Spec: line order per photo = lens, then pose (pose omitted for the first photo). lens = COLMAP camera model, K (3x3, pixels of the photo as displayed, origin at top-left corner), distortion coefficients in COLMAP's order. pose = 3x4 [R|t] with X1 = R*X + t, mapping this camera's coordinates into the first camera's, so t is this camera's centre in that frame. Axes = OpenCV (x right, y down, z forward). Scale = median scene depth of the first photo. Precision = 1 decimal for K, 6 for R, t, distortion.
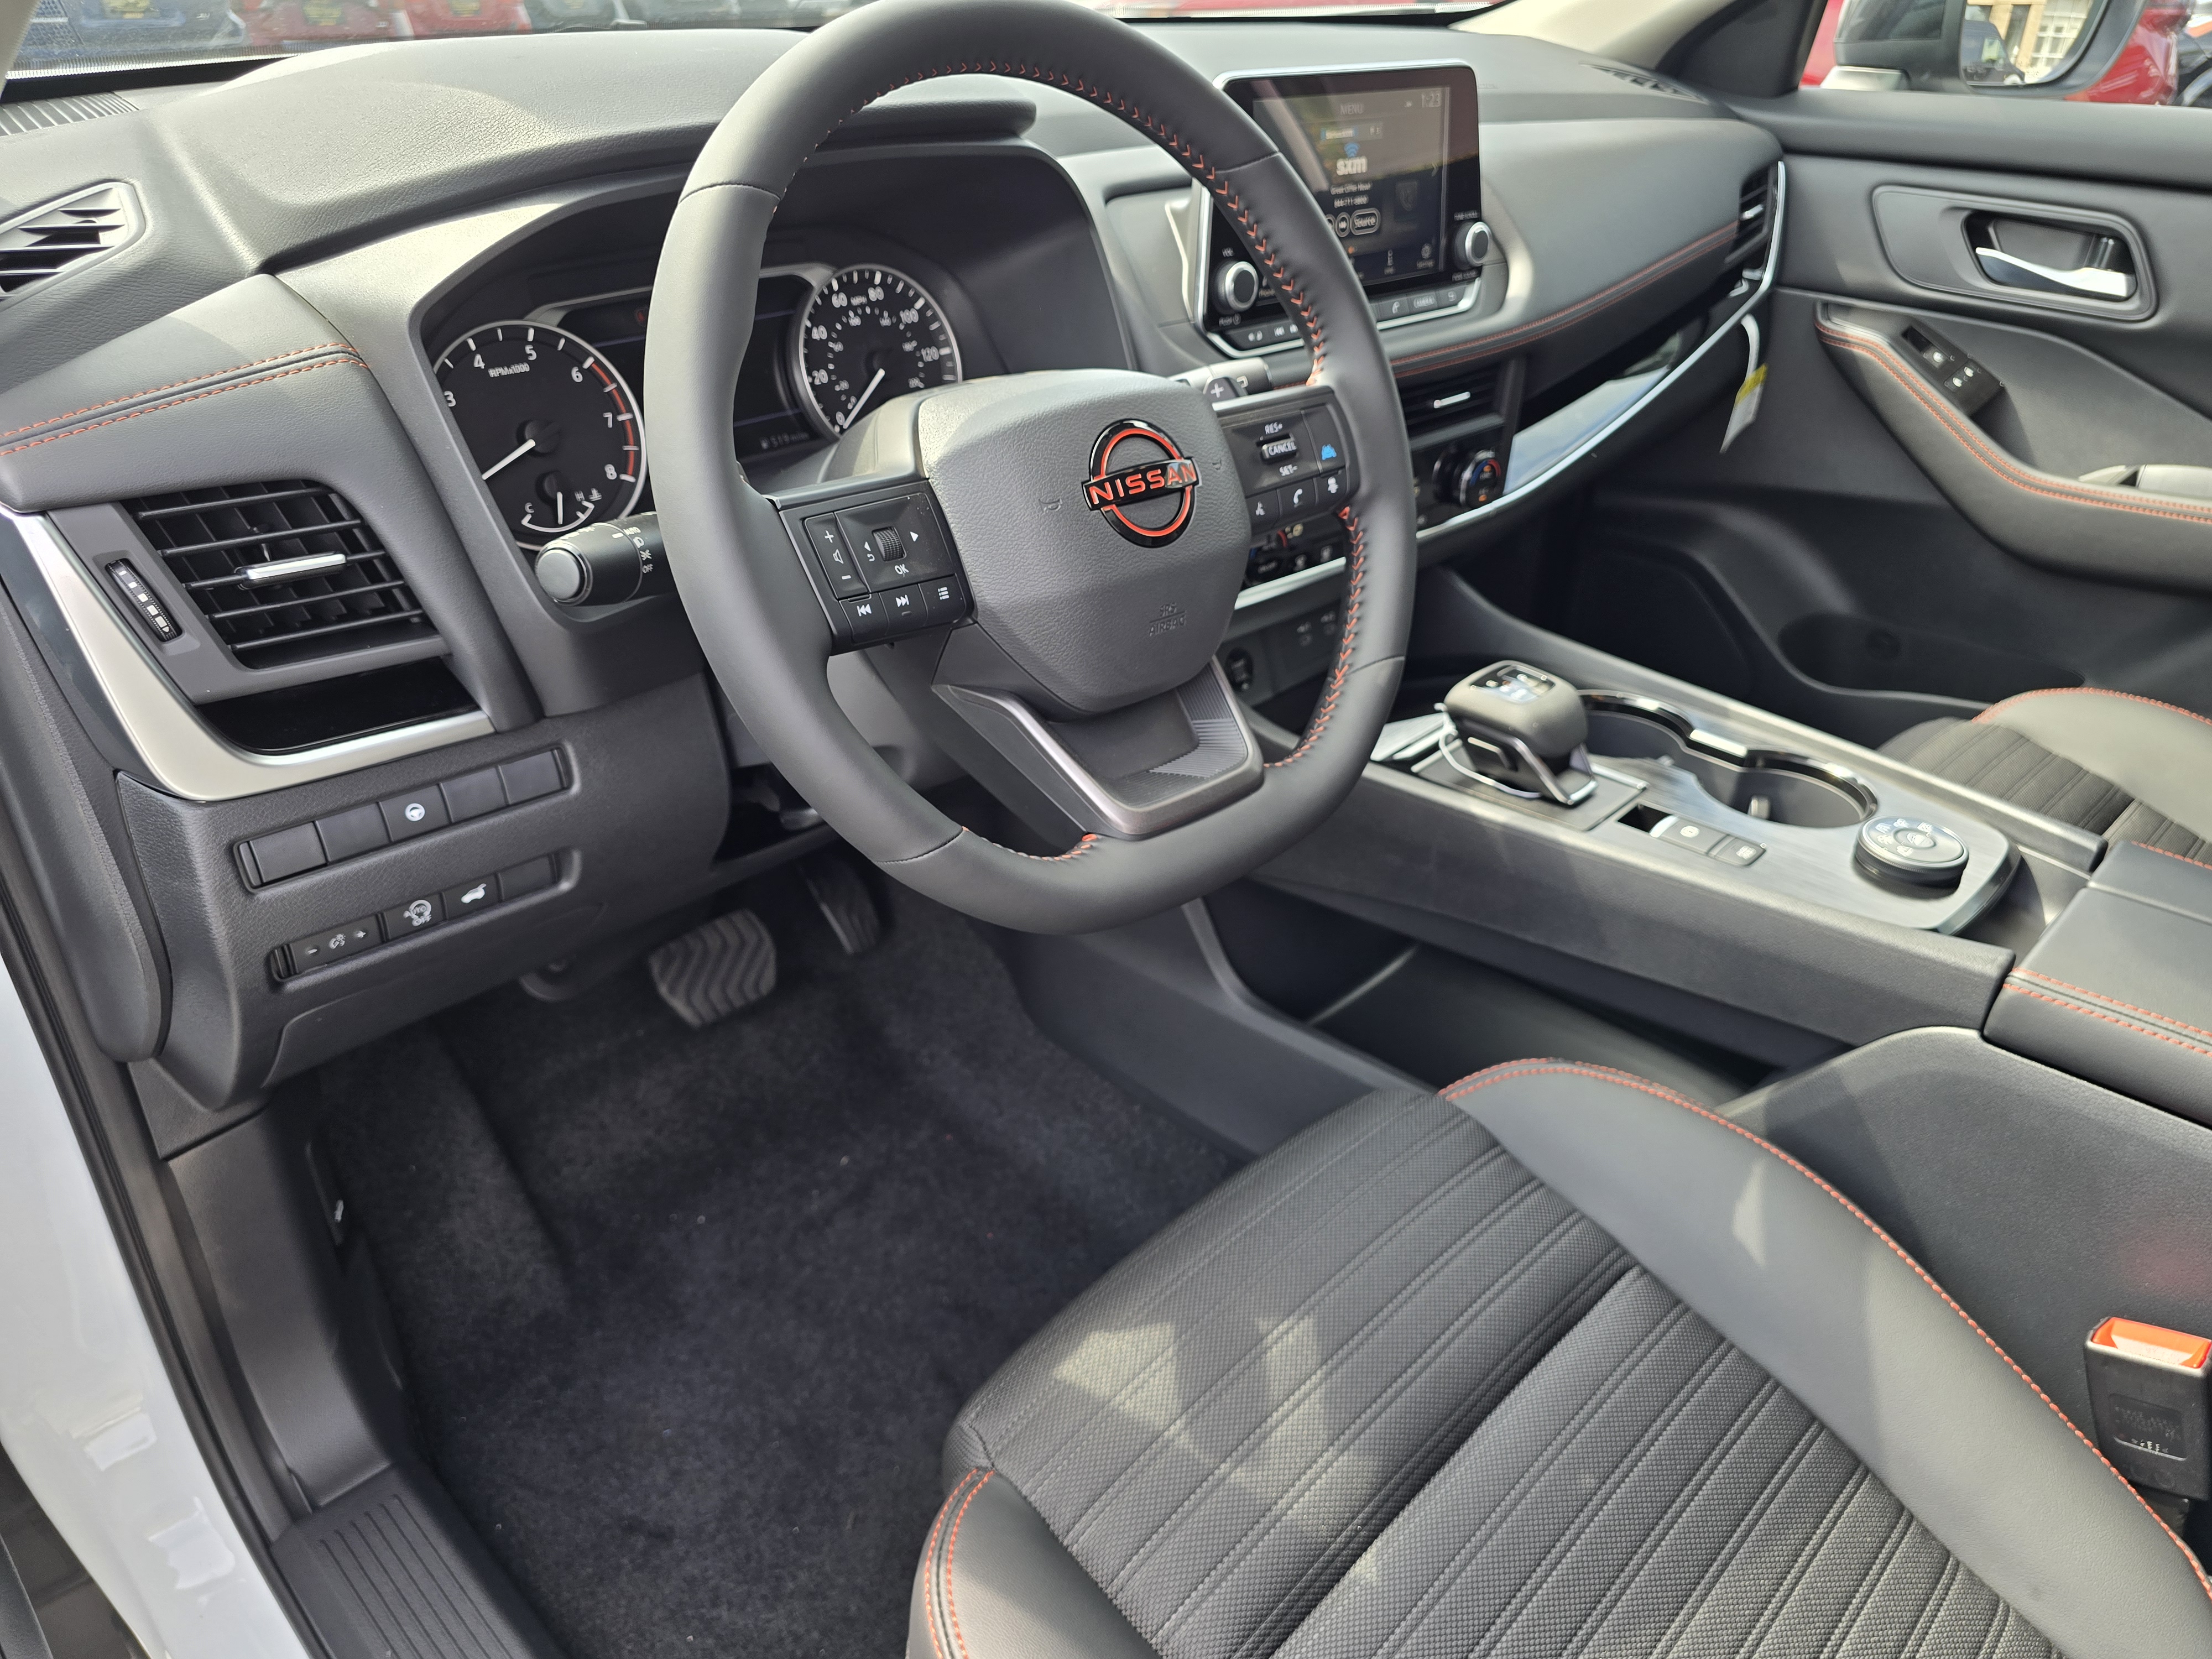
lens RADIAL K [[1536.7, 0, 1089.9], [0, 1536.7, 825.1], [0, 0, 1]] dist [0.056764, -0.056436]
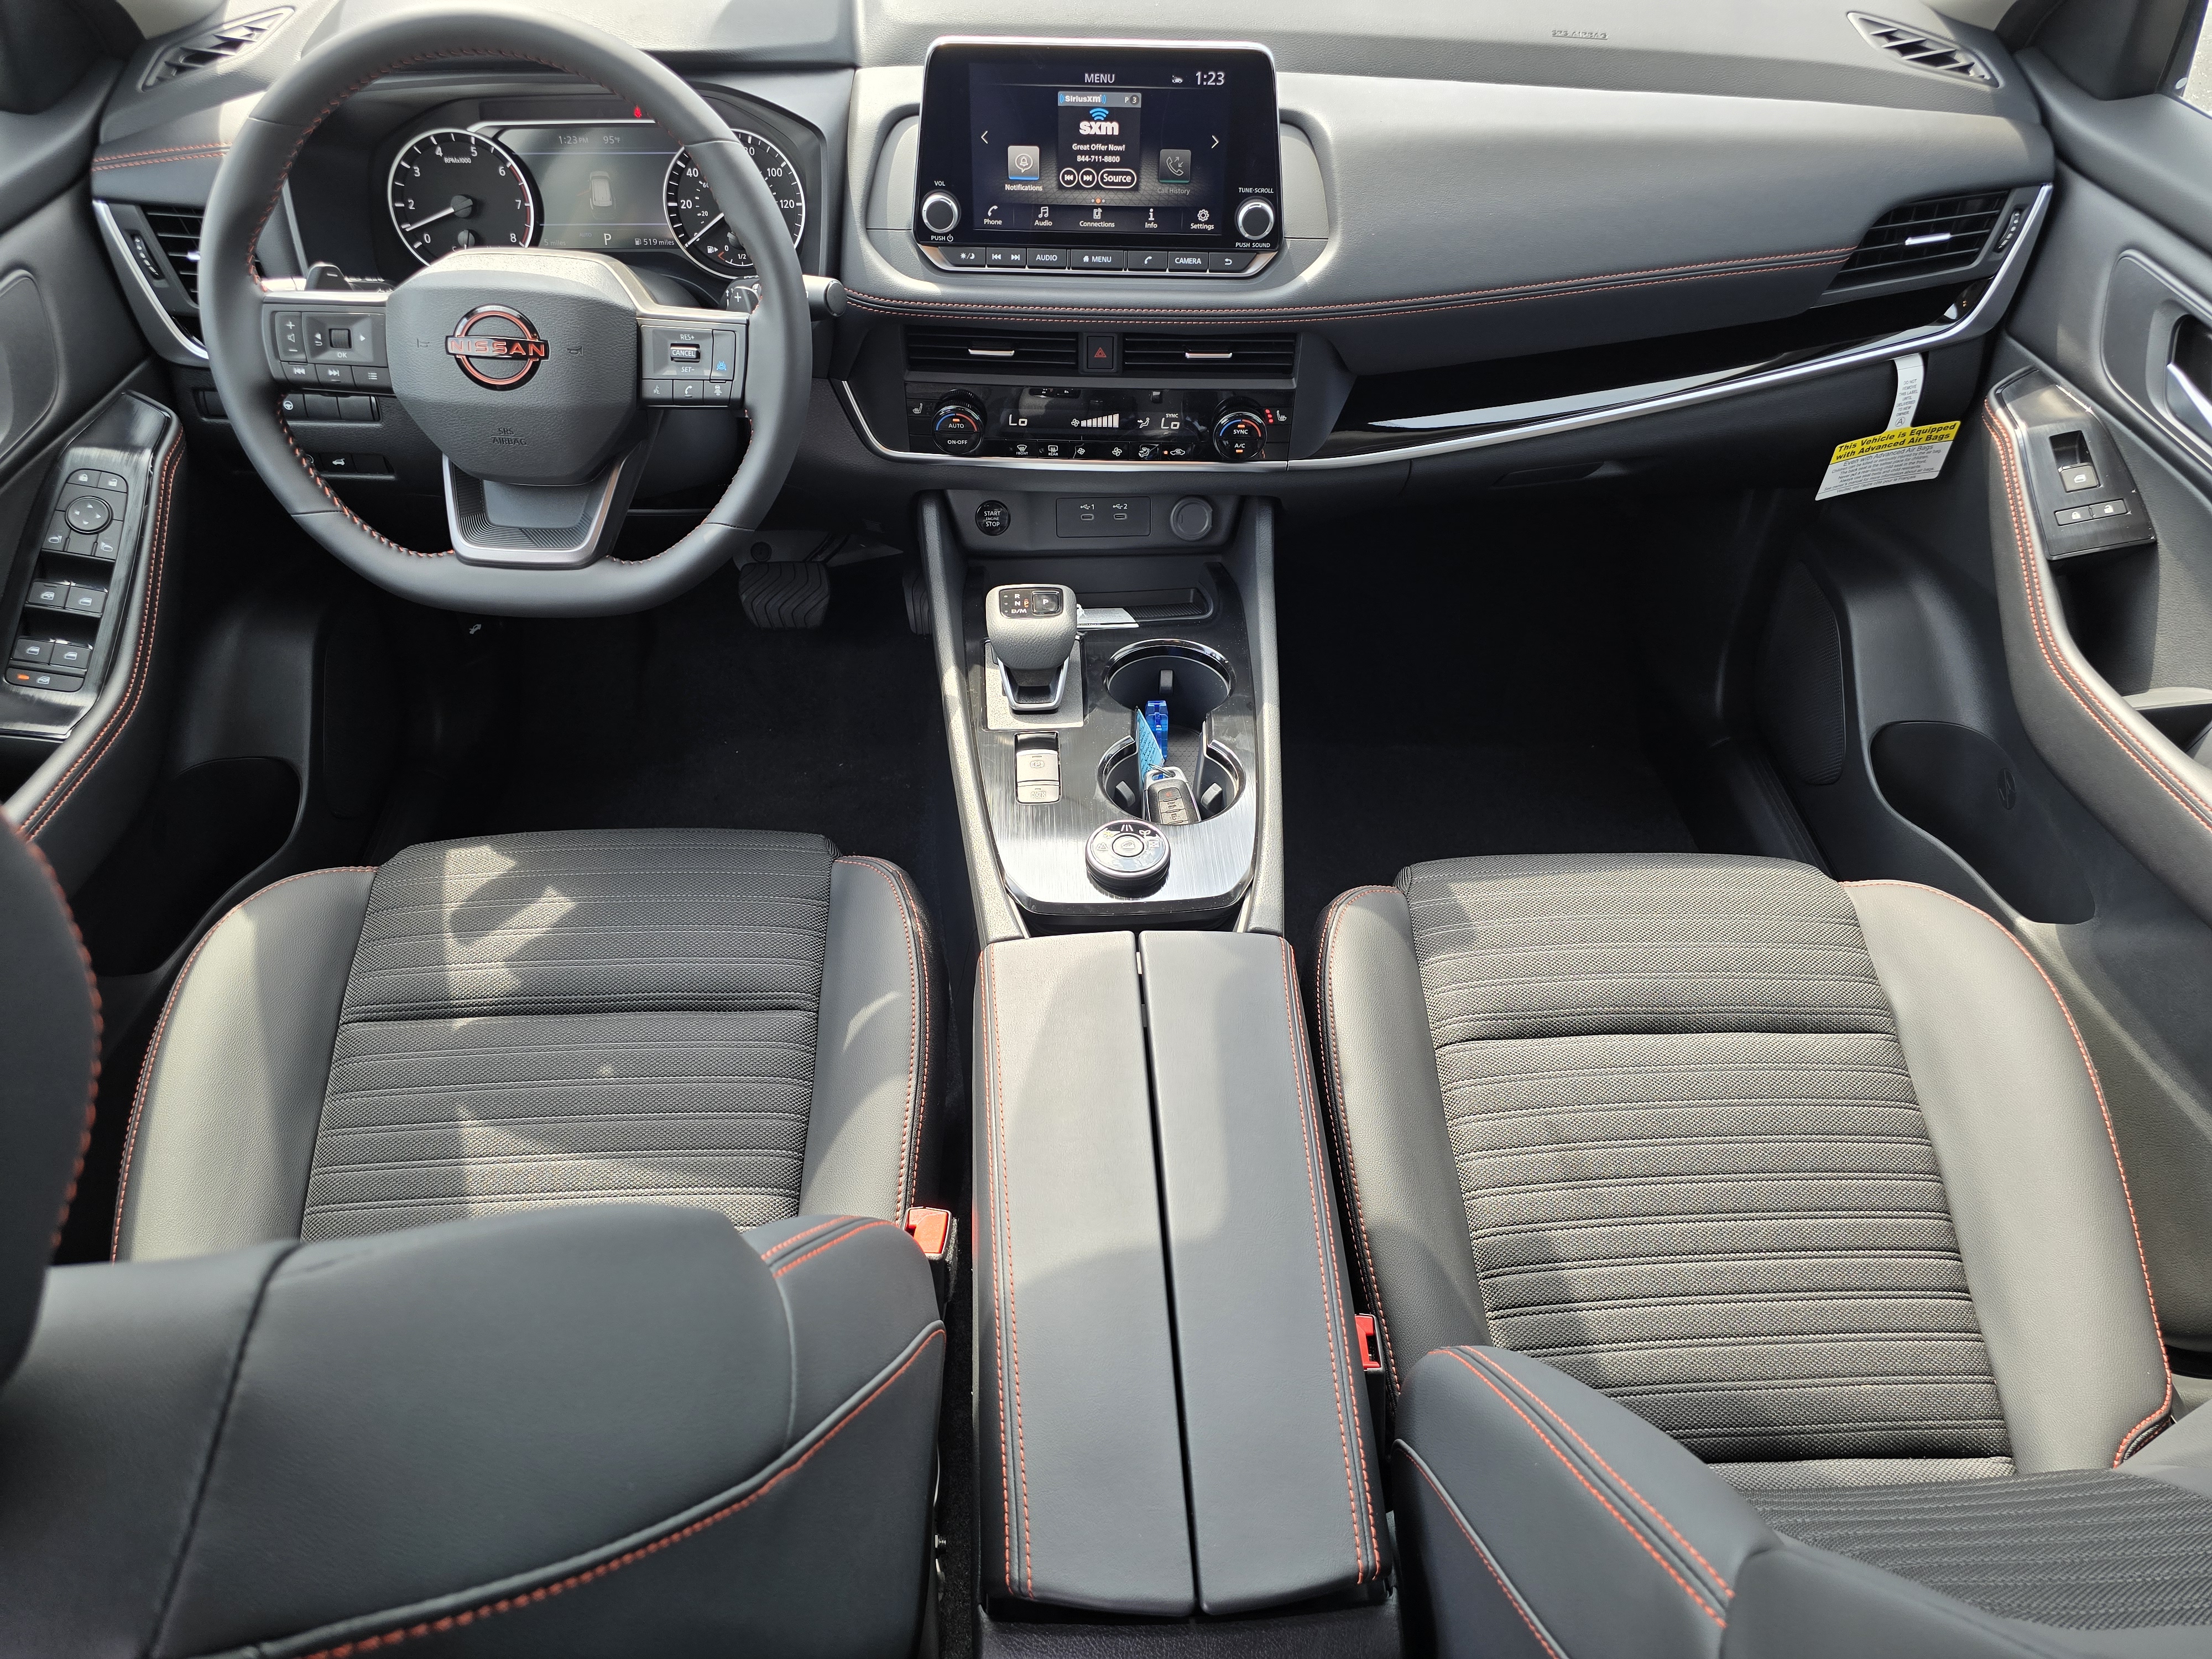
lens RADIAL K [[1536.7, 0, 1096.5], [0, 1536.7, 833.3], [0, 0, 1]] dist [0.056764, -0.056436]
pose [[0.731356, 0.455530, -0.507554, 1.052614], [-0.340625, 0.888729, 0.306814, -0.331621], [0.590841, -0.051505, 0.805142, 0.045757]]
